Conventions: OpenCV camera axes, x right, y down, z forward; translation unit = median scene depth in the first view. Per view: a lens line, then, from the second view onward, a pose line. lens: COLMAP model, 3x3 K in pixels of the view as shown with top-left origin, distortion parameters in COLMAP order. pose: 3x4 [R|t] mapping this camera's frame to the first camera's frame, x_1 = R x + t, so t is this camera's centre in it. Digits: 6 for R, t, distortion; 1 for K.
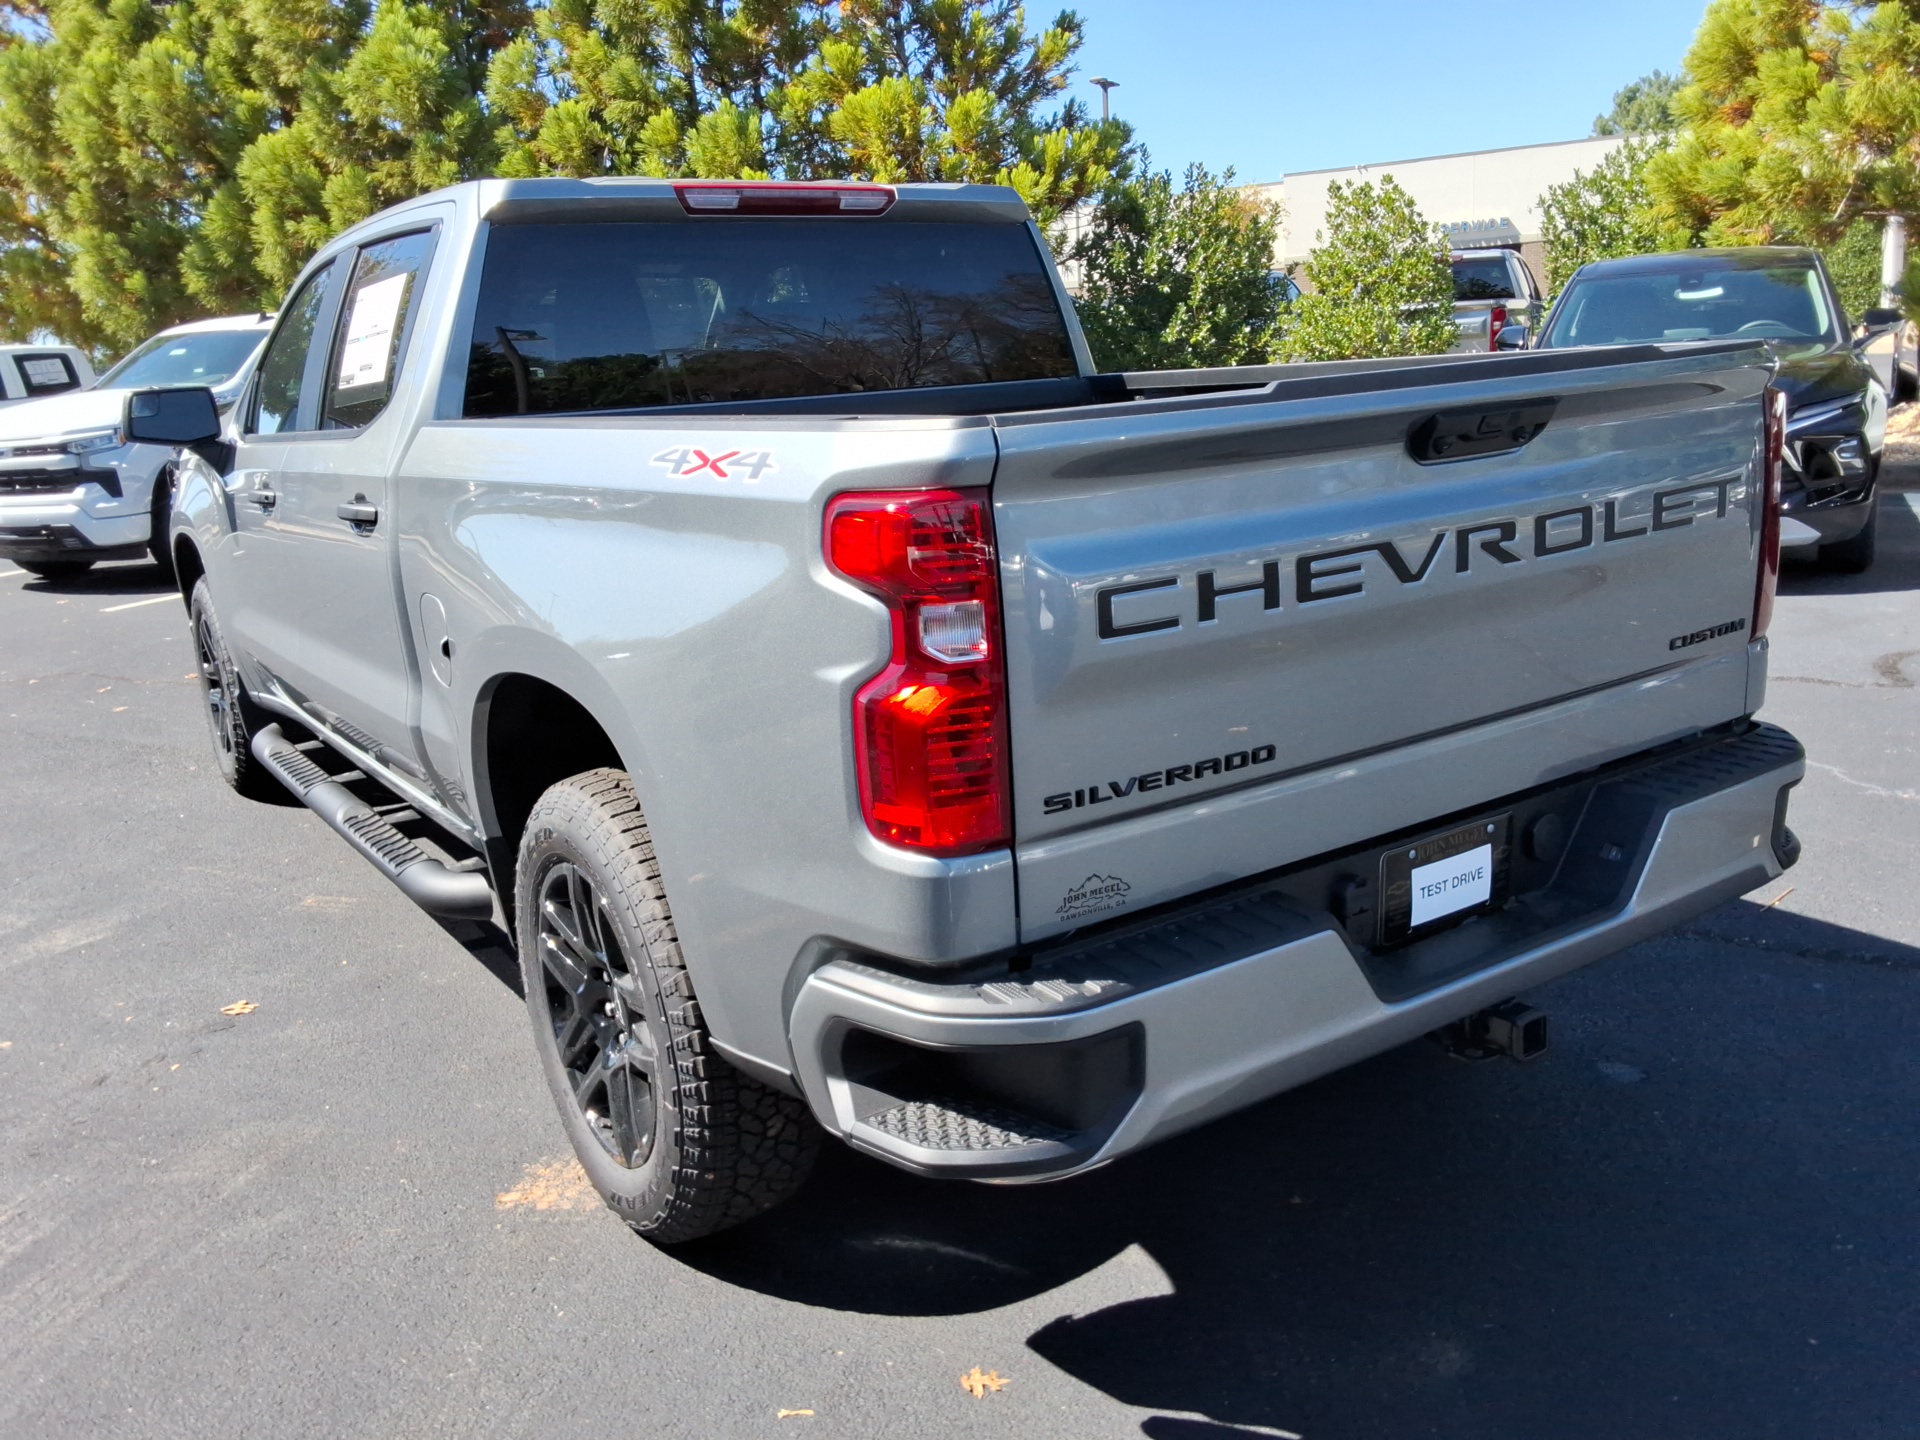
lens RADIAL K [[1560.0, 0, 1002.8], [0, 1560.0, 717.2], [0, 0, 1]] dist [0.135613, -0.181986]
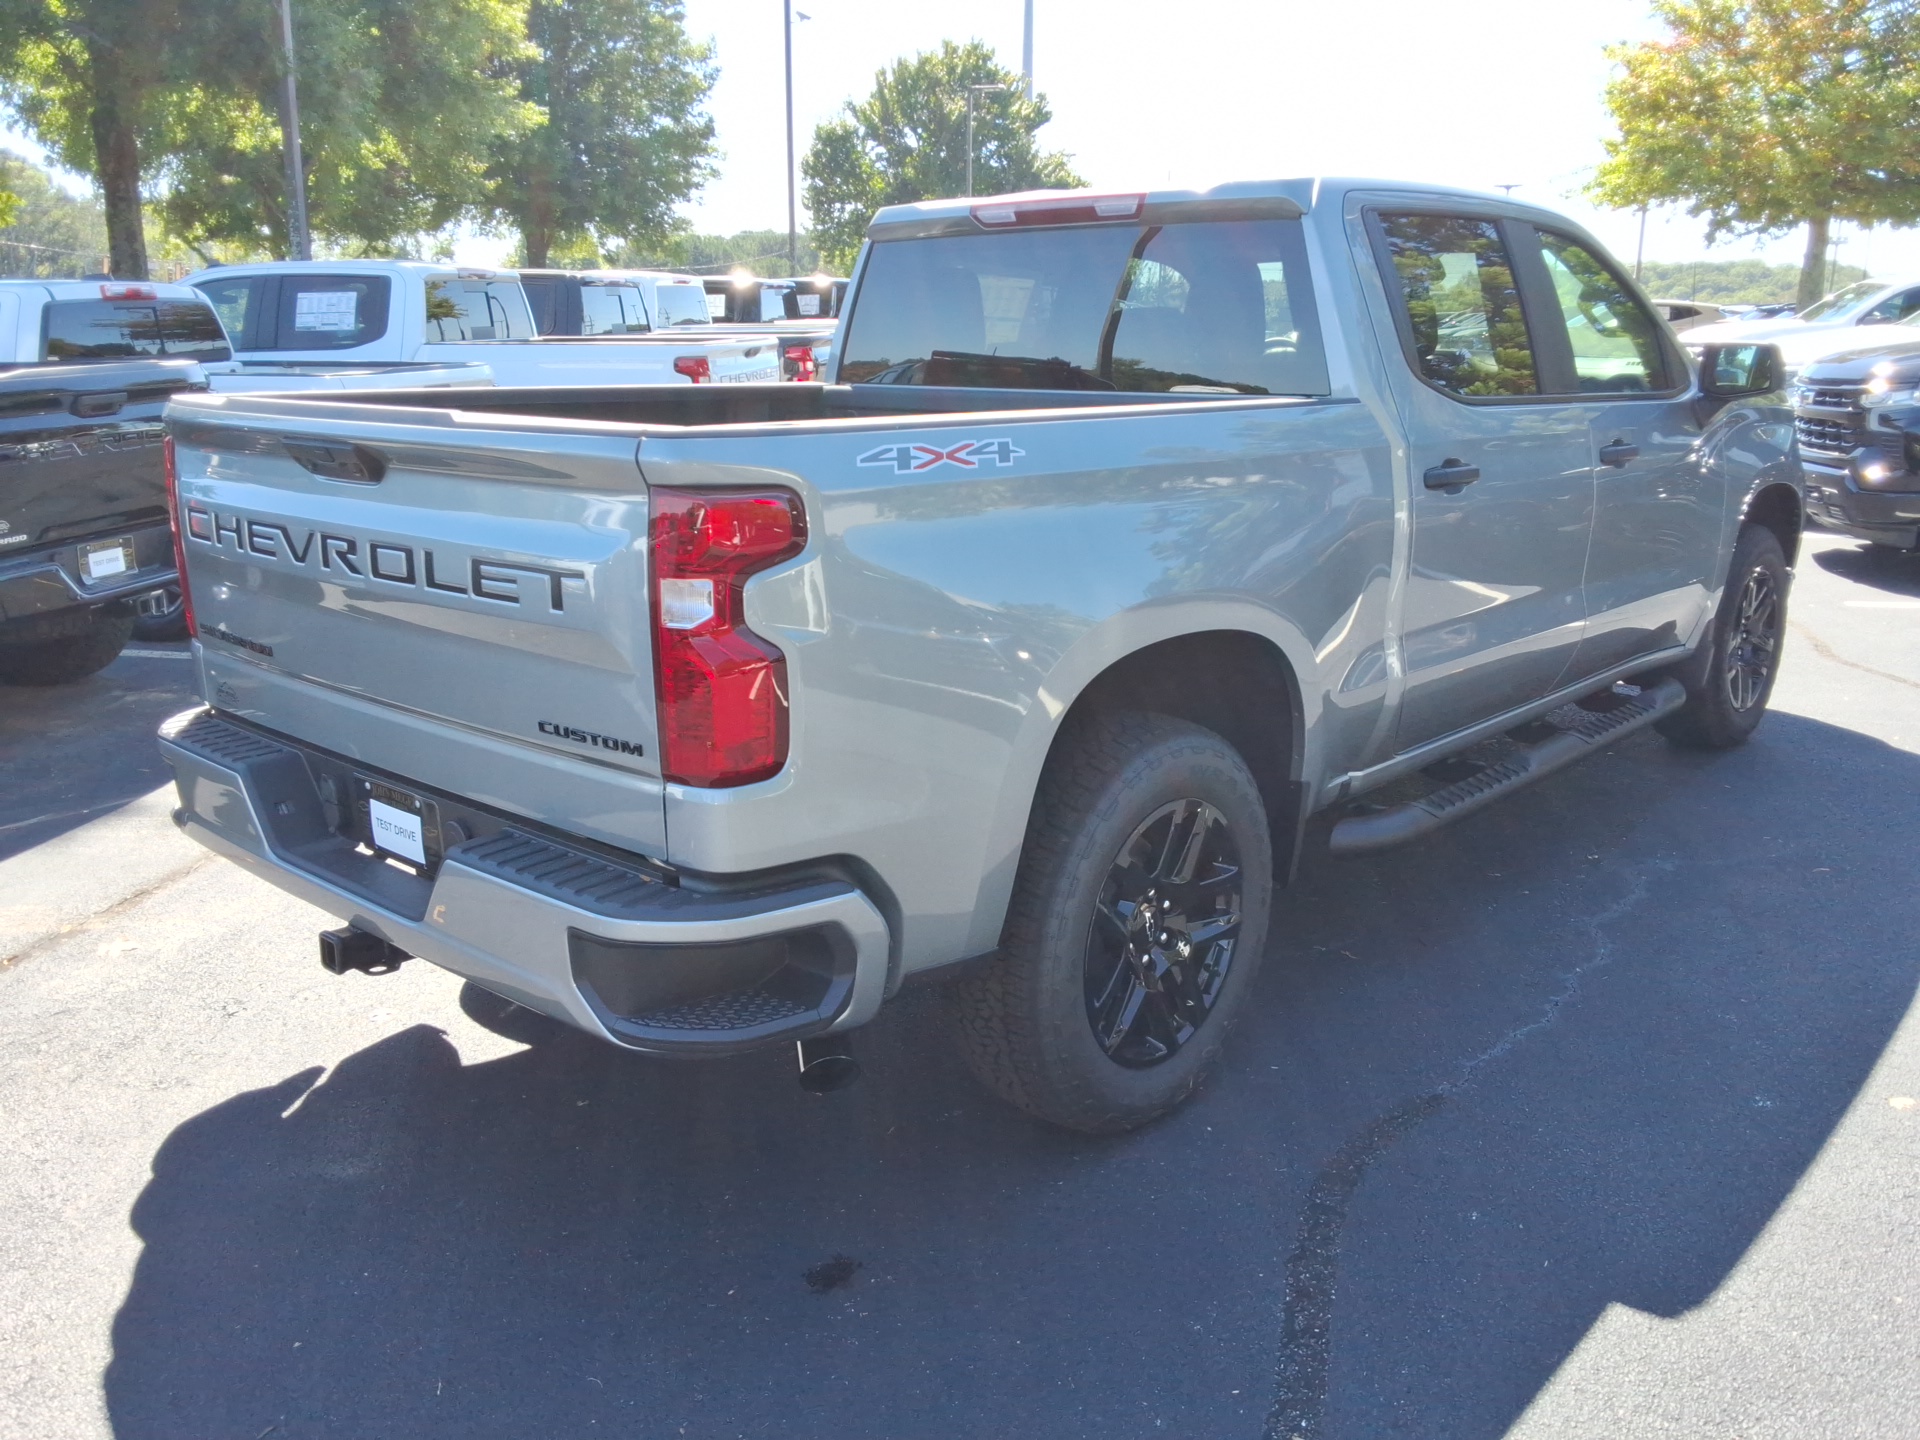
lens RADIAL K [[1555.5, 0, 957.5], [0, 1555.5, 695.8], [0, 0, 1]] dist [0.029195, -0.002061]
pose [[0.221255, 0.280056, -0.934139, 1.500493], [-0.232935, 0.945330, 0.228240, -0.373541], [0.946989, 0.167094, 0.274393, 1.083709]]
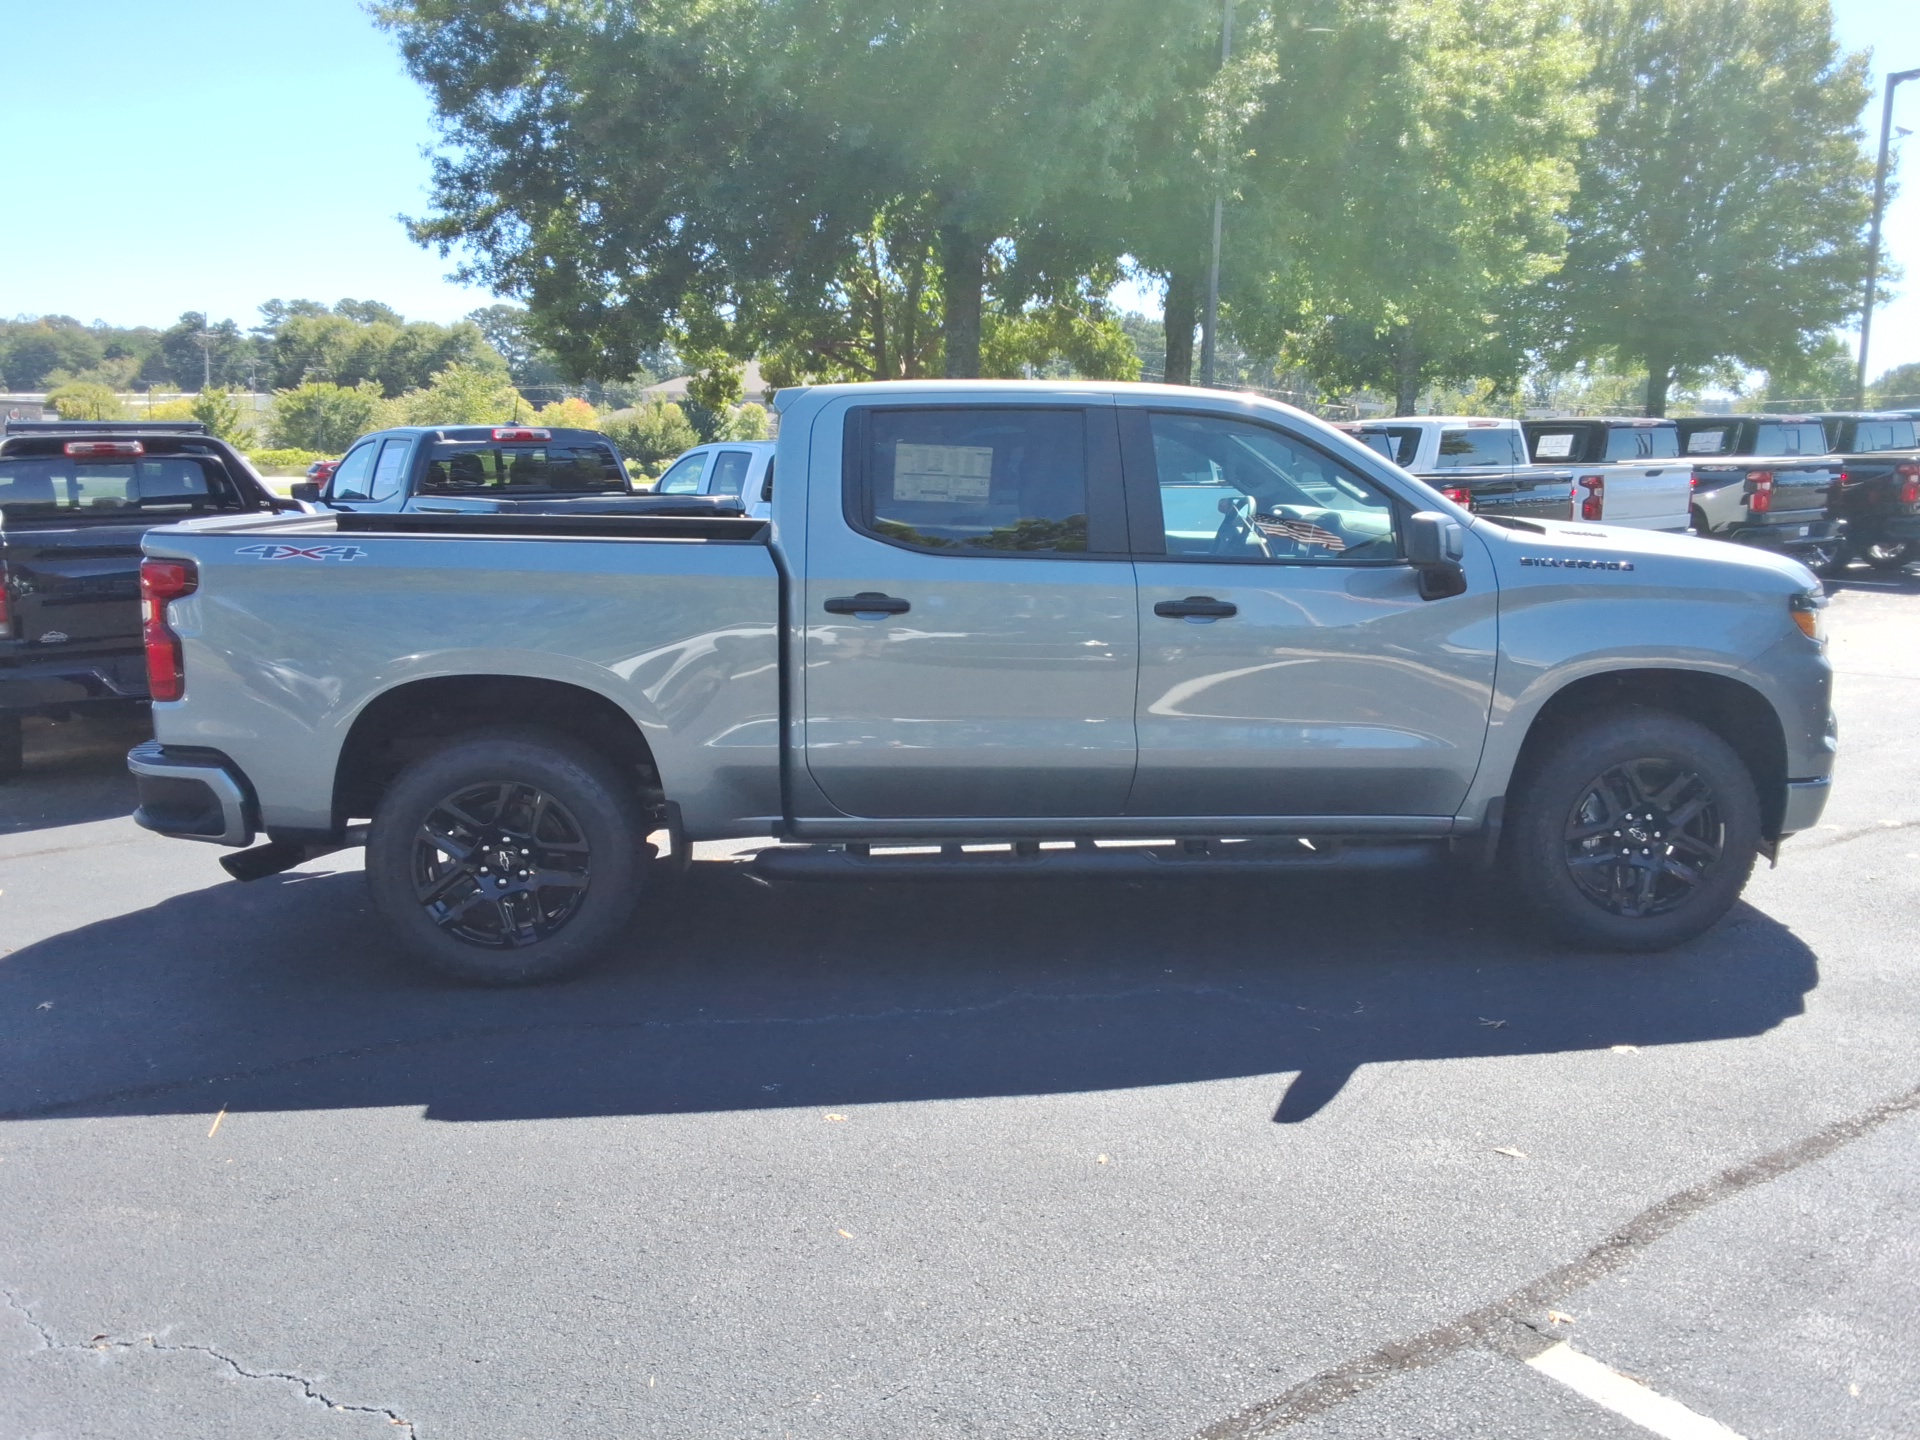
lens RADIAL K [[1512.0, 0, 970.4], [0, 1512.0, 705.3], [0, 0, 1]] dist [0.099522, -0.109233]
pose [[-0.490869, 0.193601, -0.849450, 1.753823], [-0.183438, 0.930175, 0.318002, -0.882050], [0.851703, 0.311919, -0.421080, 2.946975]]
